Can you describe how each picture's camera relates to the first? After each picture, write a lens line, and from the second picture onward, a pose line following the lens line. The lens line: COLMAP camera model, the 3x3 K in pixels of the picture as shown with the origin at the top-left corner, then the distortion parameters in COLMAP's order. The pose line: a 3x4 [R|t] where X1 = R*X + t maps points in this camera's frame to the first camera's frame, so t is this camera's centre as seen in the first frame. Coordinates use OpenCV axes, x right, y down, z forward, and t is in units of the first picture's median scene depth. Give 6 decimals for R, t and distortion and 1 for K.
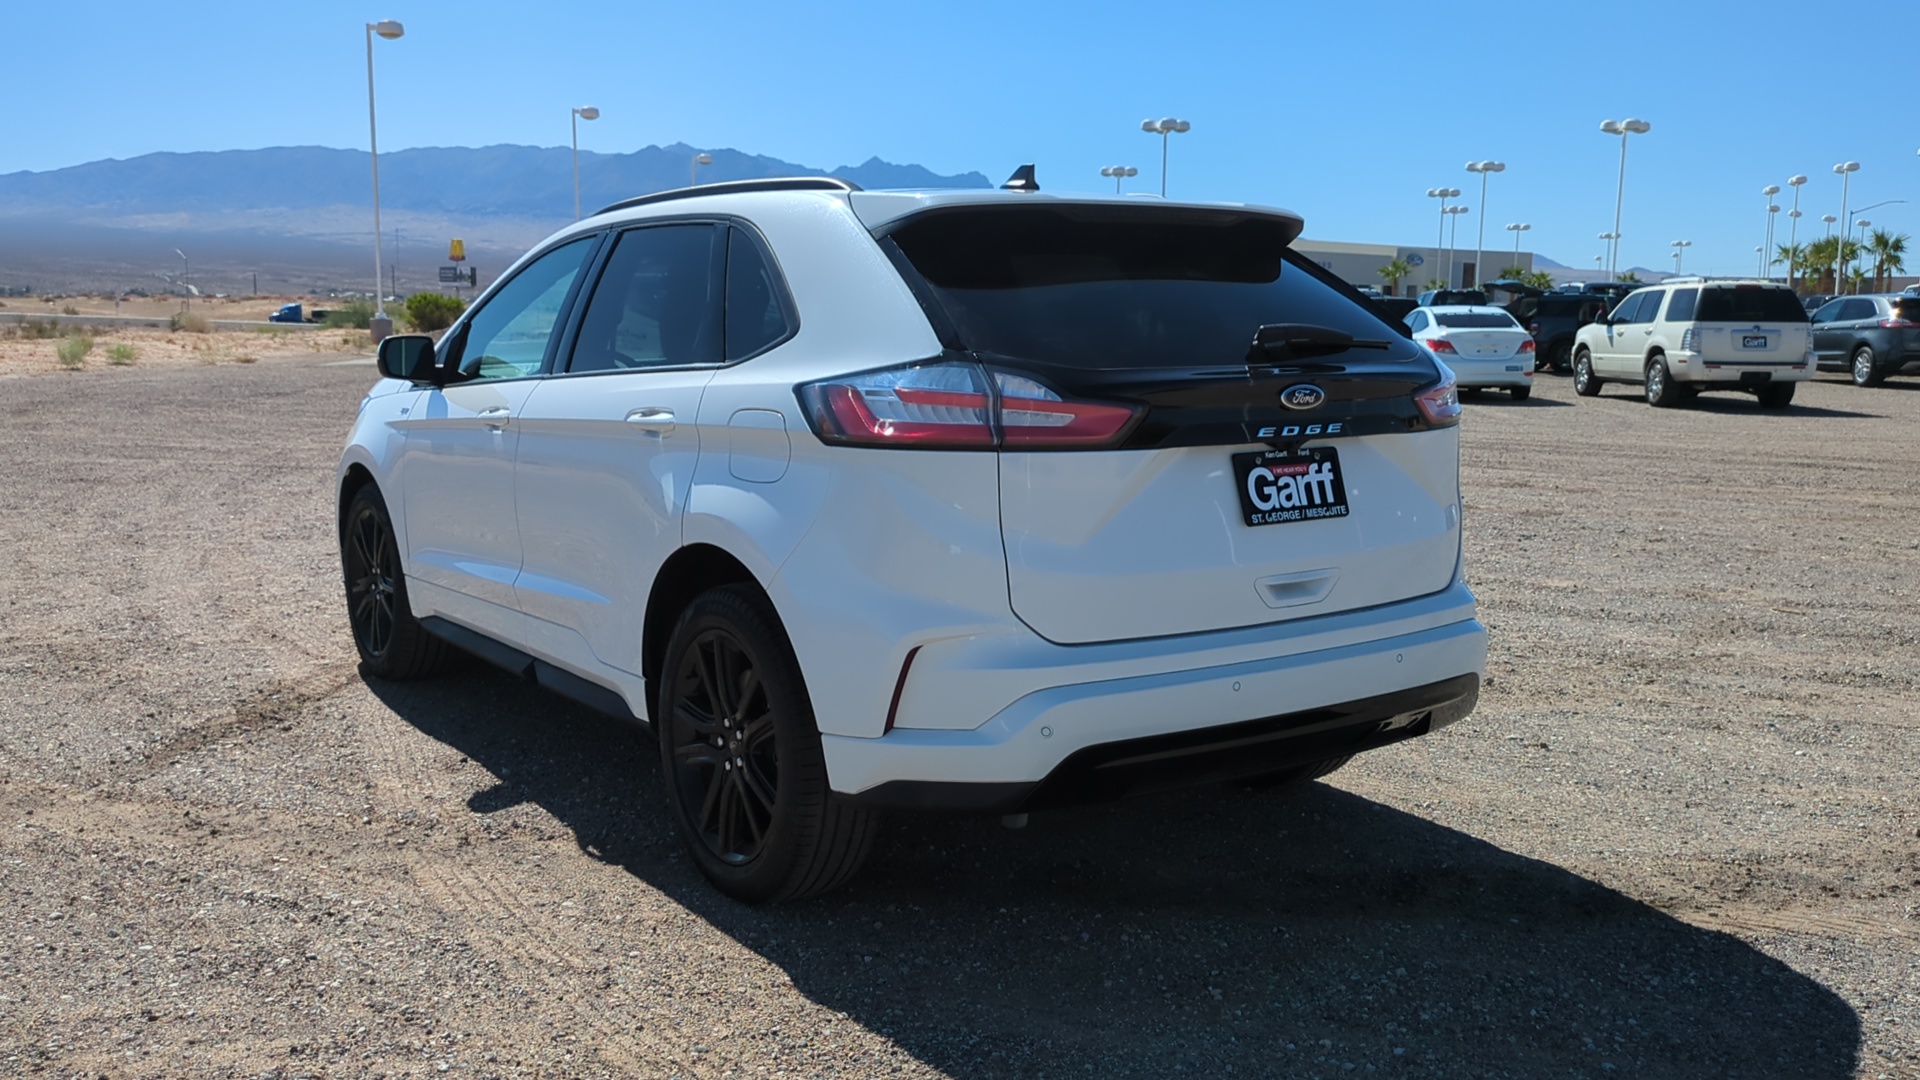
lens RADIAL K [[1652.7, 0, 965.7], [0, 1652.7, 540.2], [0, 0, 1]] dist [0.050880, -0.052075]
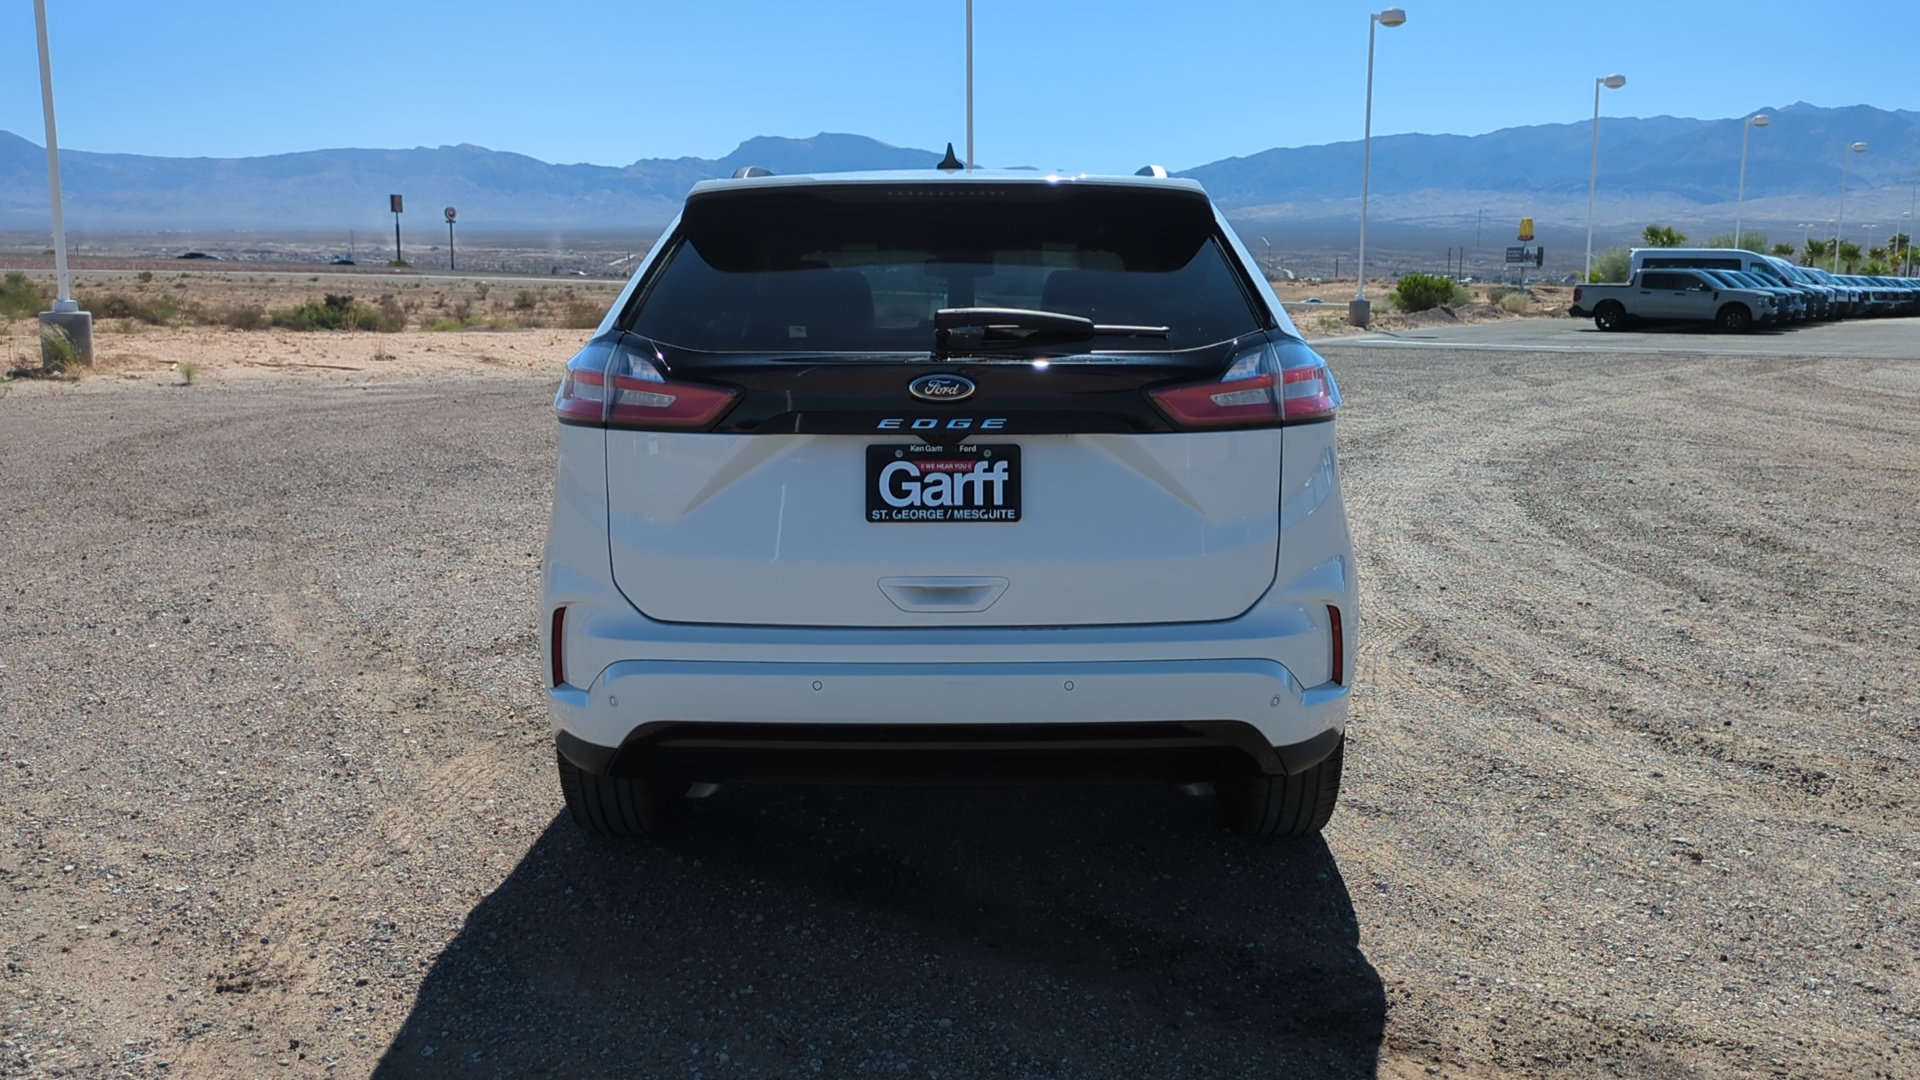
lens RADIAL K [[1652.7, 0, 965.9], [0, 1652.7, 540.2], [0, 0, 1]] dist [0.050880, -0.052075]
pose [[0.812616, 0.084371, -0.576659, 0.741615], [-0.077901, 0.996311, 0.035993, -0.035362], [0.577569, 0.015673, 0.816191, 0.250689]]
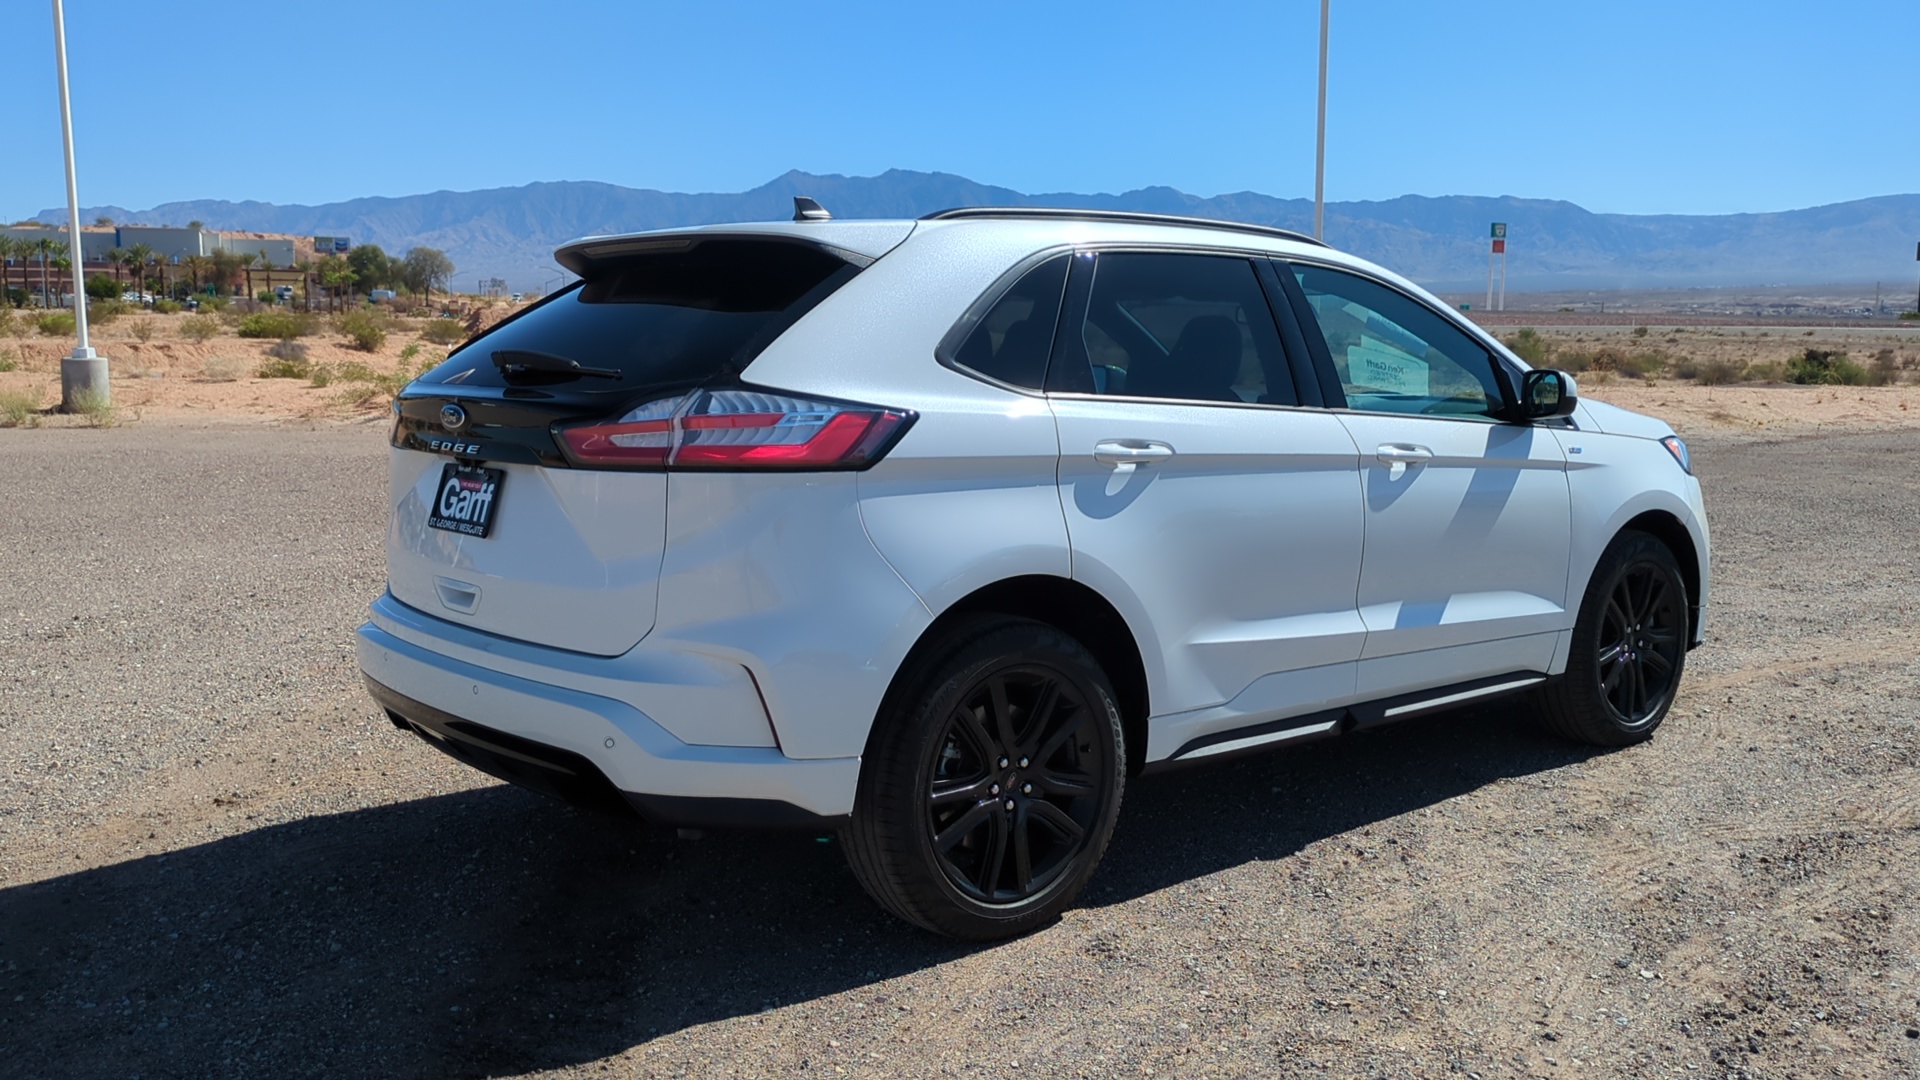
lens RADIAL K [[1652.7, 0, 962.9], [0, 1652.7, 541.7], [0, 0, 1]] dist [0.050880, -0.052075]
pose [[0.108881, 0.118336, -0.986986, 1.284241], [-0.142251, 0.984525, 0.102348, -0.160474], [0.983824, 0.129256, 0.124029, 1.181729]]
